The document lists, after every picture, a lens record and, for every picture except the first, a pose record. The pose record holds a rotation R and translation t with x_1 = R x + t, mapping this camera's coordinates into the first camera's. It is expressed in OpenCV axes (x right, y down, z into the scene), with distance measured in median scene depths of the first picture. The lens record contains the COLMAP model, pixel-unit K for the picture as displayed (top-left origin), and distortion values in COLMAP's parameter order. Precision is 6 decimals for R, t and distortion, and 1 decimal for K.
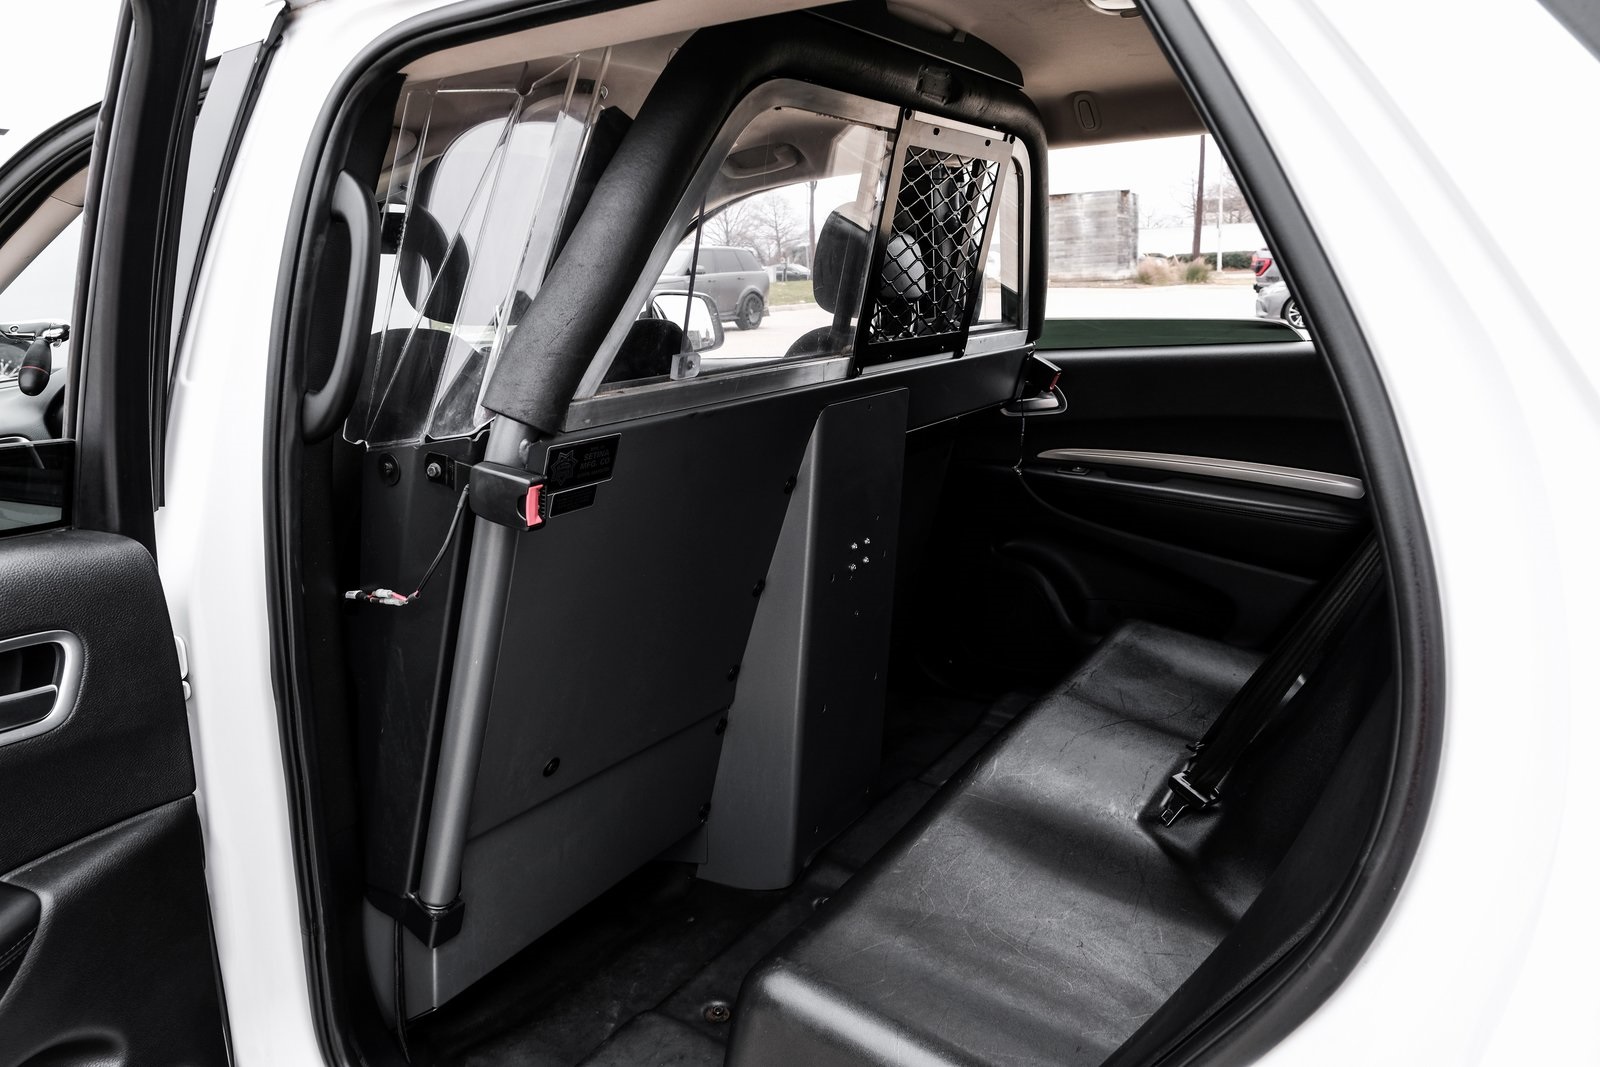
lens RADIAL K [[1084.2, 0, 798.8], [0, 1084.2, 531.3], [0, 0, 1]] dist [-0.015455, -0.014741]
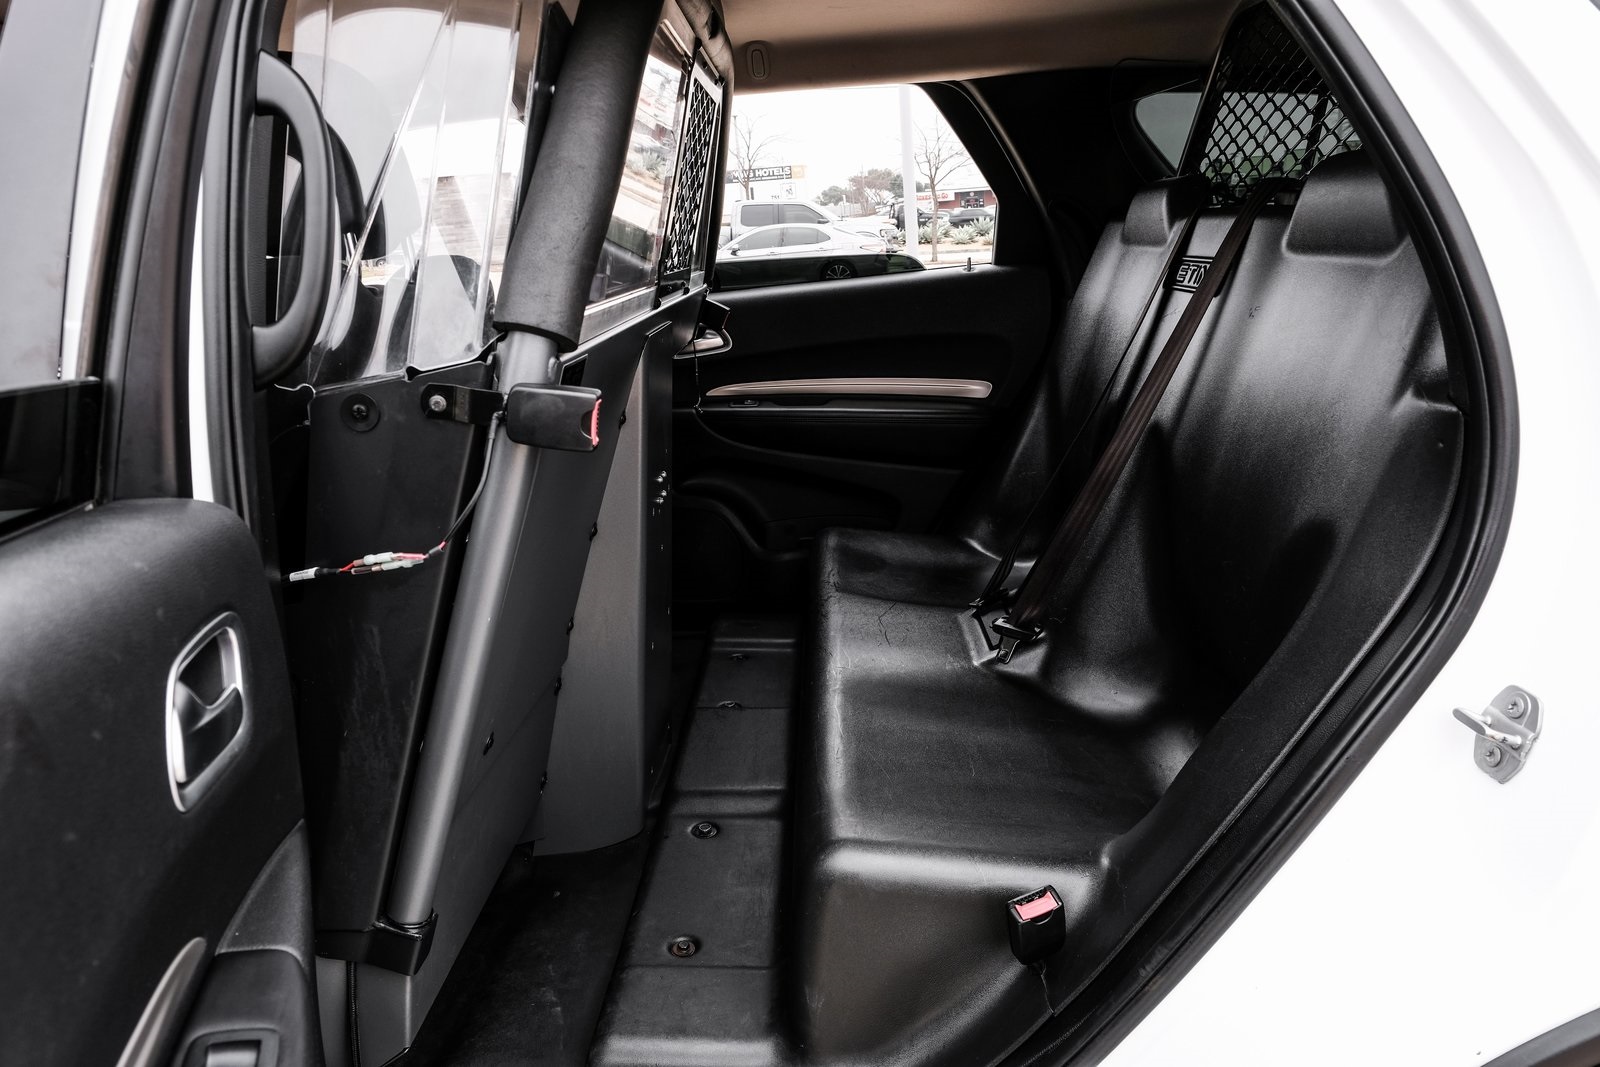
lens RADIAL K [[1084.2, 0, 801.5], [0, 1084.2, 537.2], [0, 0, 1]] dist [-0.015455, -0.014741]
pose [[0.848865, -0.161322, 0.503392, -0.438734], [0.153122, 0.986507, 0.057938, 0.035523], [-0.505947, 0.027899, 0.862113, 0.081368]]
